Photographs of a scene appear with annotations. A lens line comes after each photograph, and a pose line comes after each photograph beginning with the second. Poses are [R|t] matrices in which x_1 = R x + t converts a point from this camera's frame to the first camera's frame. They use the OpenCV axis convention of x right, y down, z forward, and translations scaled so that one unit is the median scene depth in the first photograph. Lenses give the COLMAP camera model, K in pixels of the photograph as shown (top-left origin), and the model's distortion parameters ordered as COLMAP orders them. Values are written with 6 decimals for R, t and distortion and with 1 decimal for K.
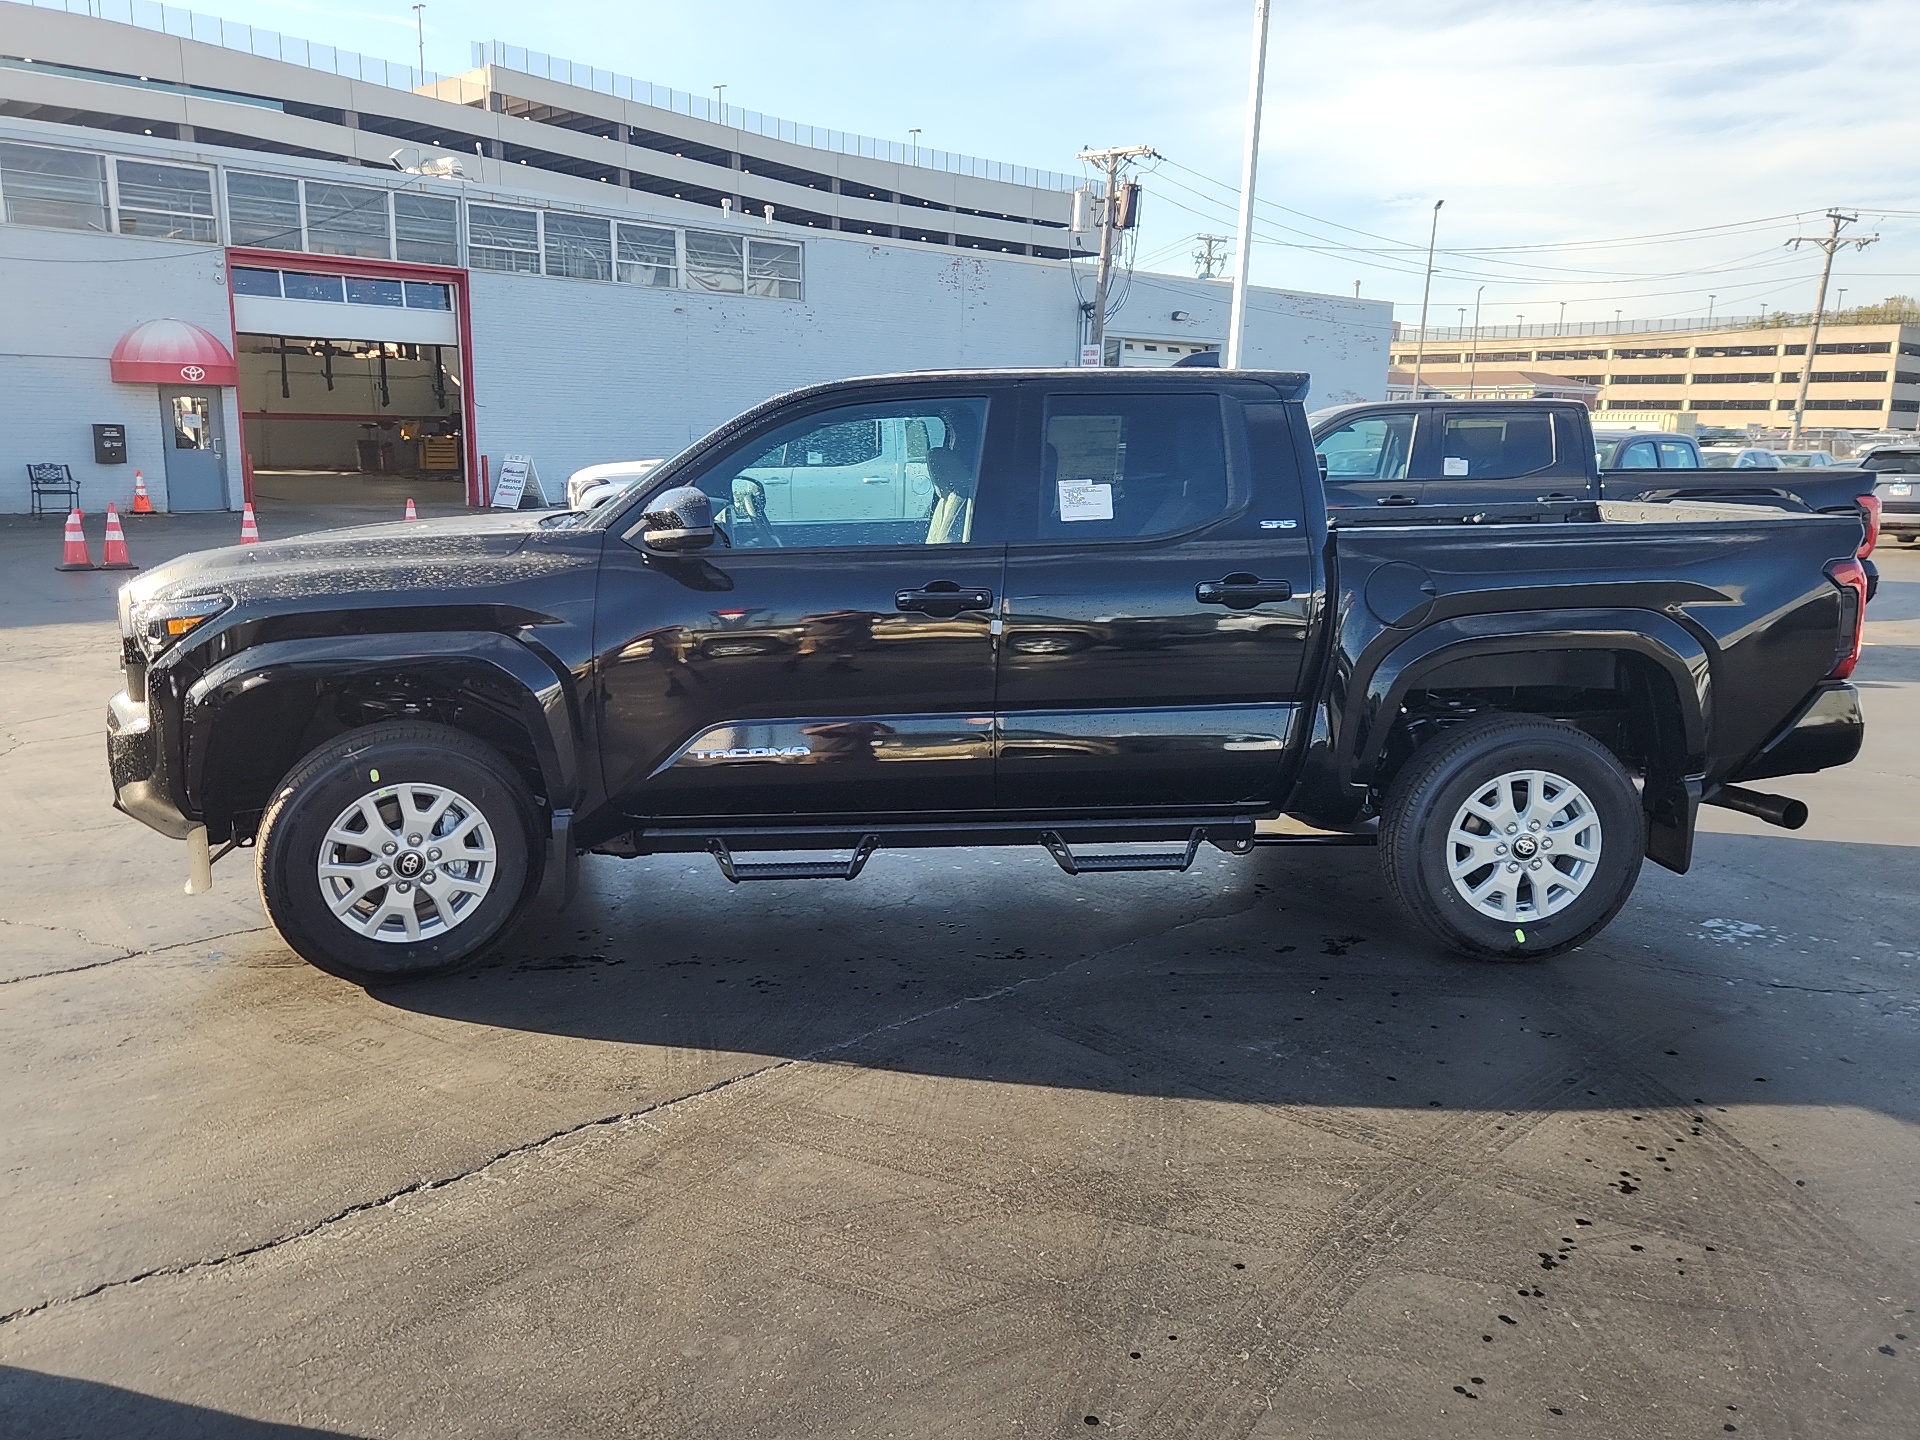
lens RADIAL K [[1435.5, 0, 941.0], [0, 1435.5, 717.1], [0, 0, 1]] dist [0.046920, -0.045065]
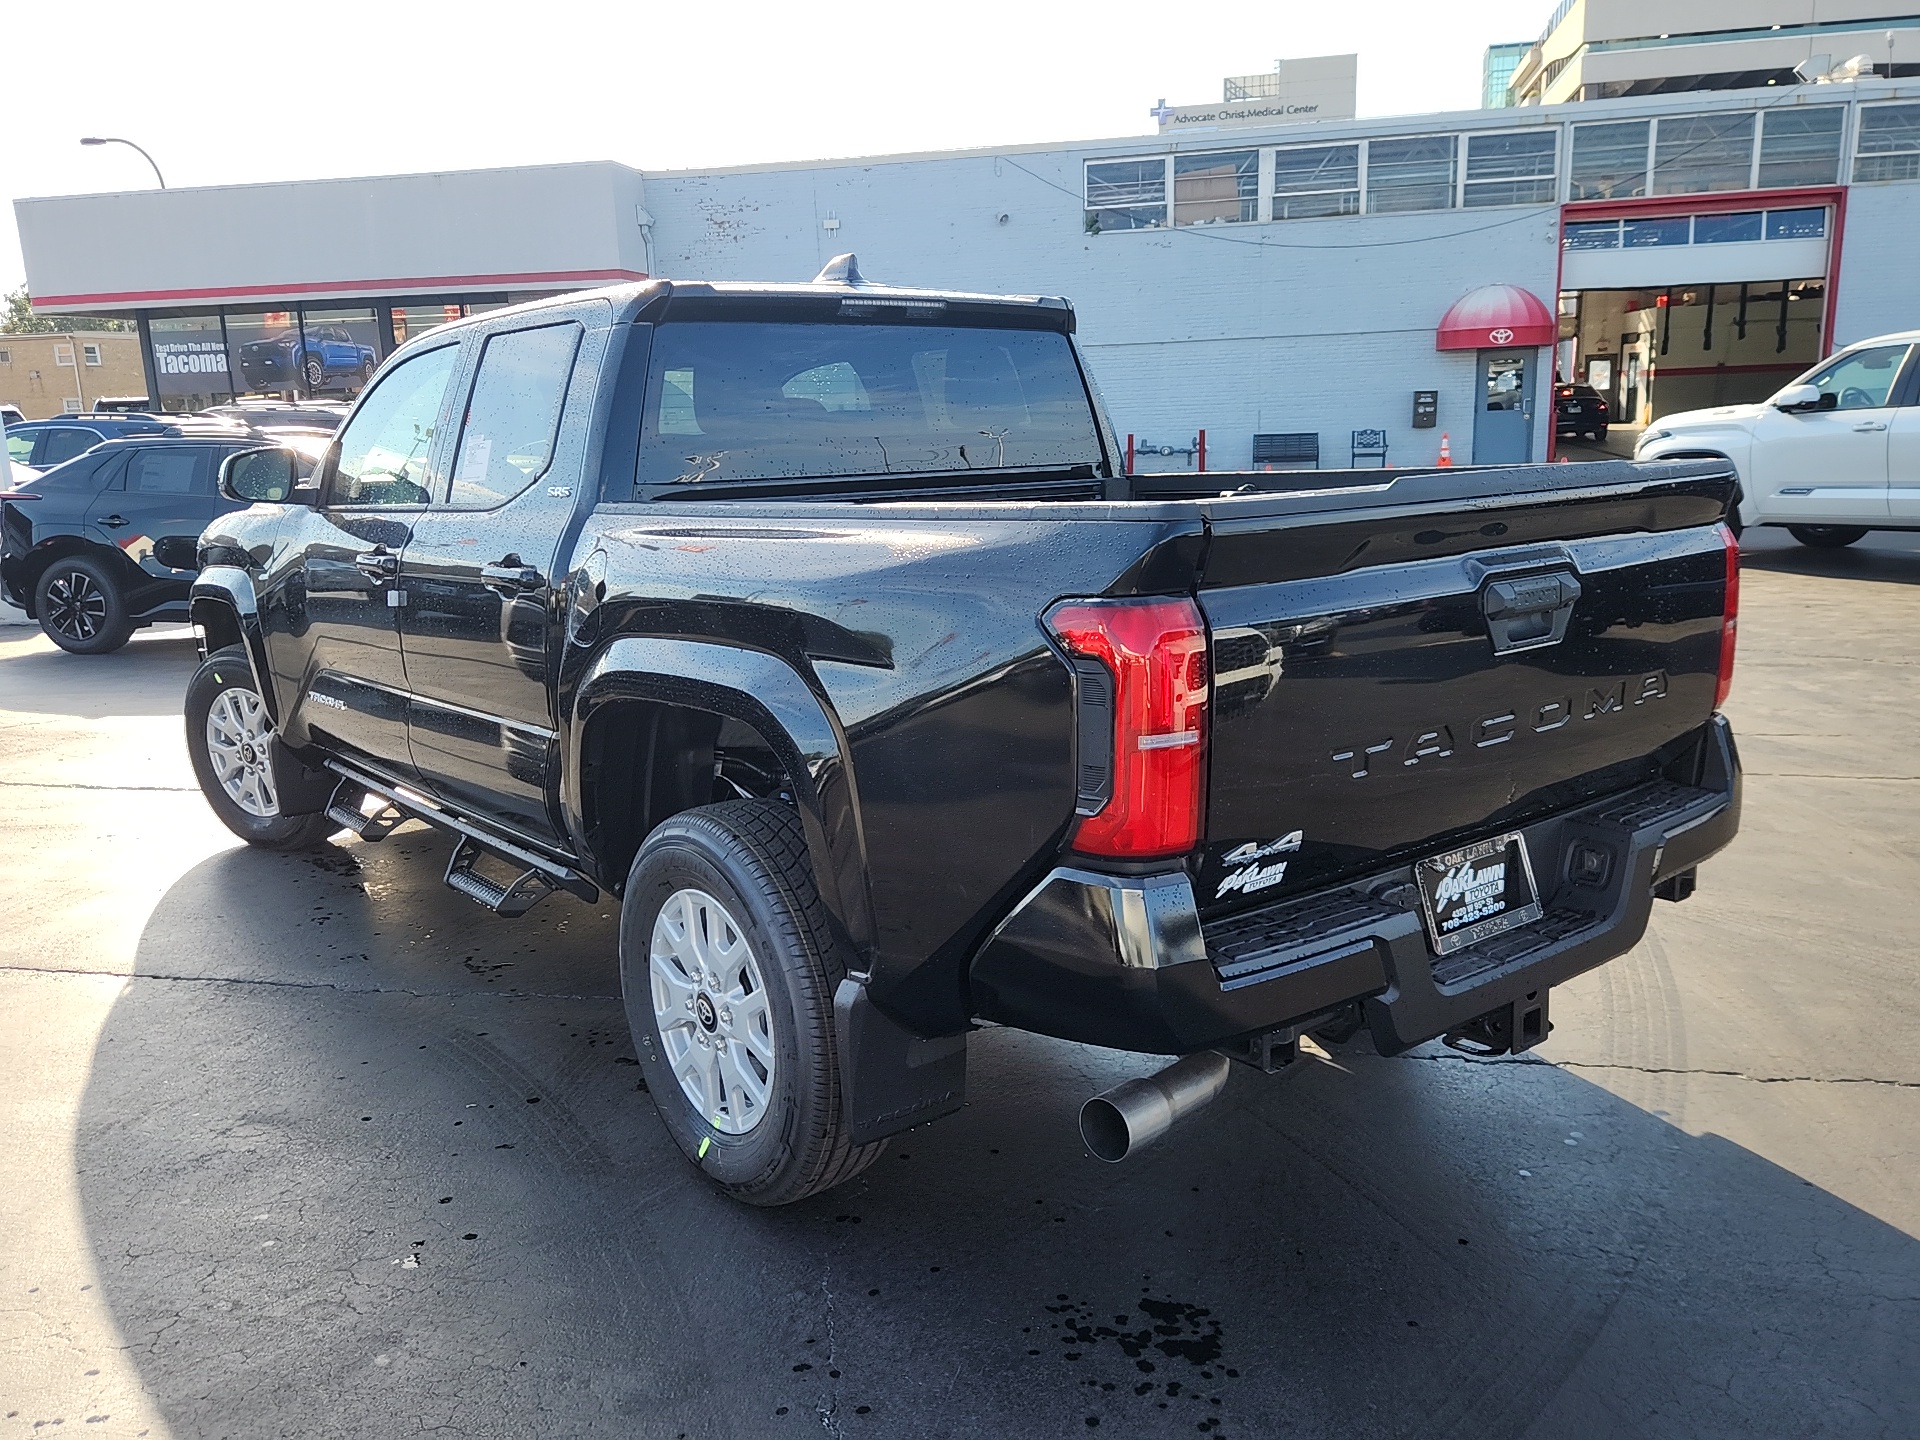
lens RADIAL K [[1435.5, 0, 941.0], [0, 1435.5, 717.1], [0, 0, 1]] dist [0.046920, -0.045065]
pose [[0.570452, 0.137759, -0.809696, 0.120446], [-0.115322, 0.989502, 0.087103, -0.013180], [0.813195, 0.043687, 0.580350, 0.091204]]
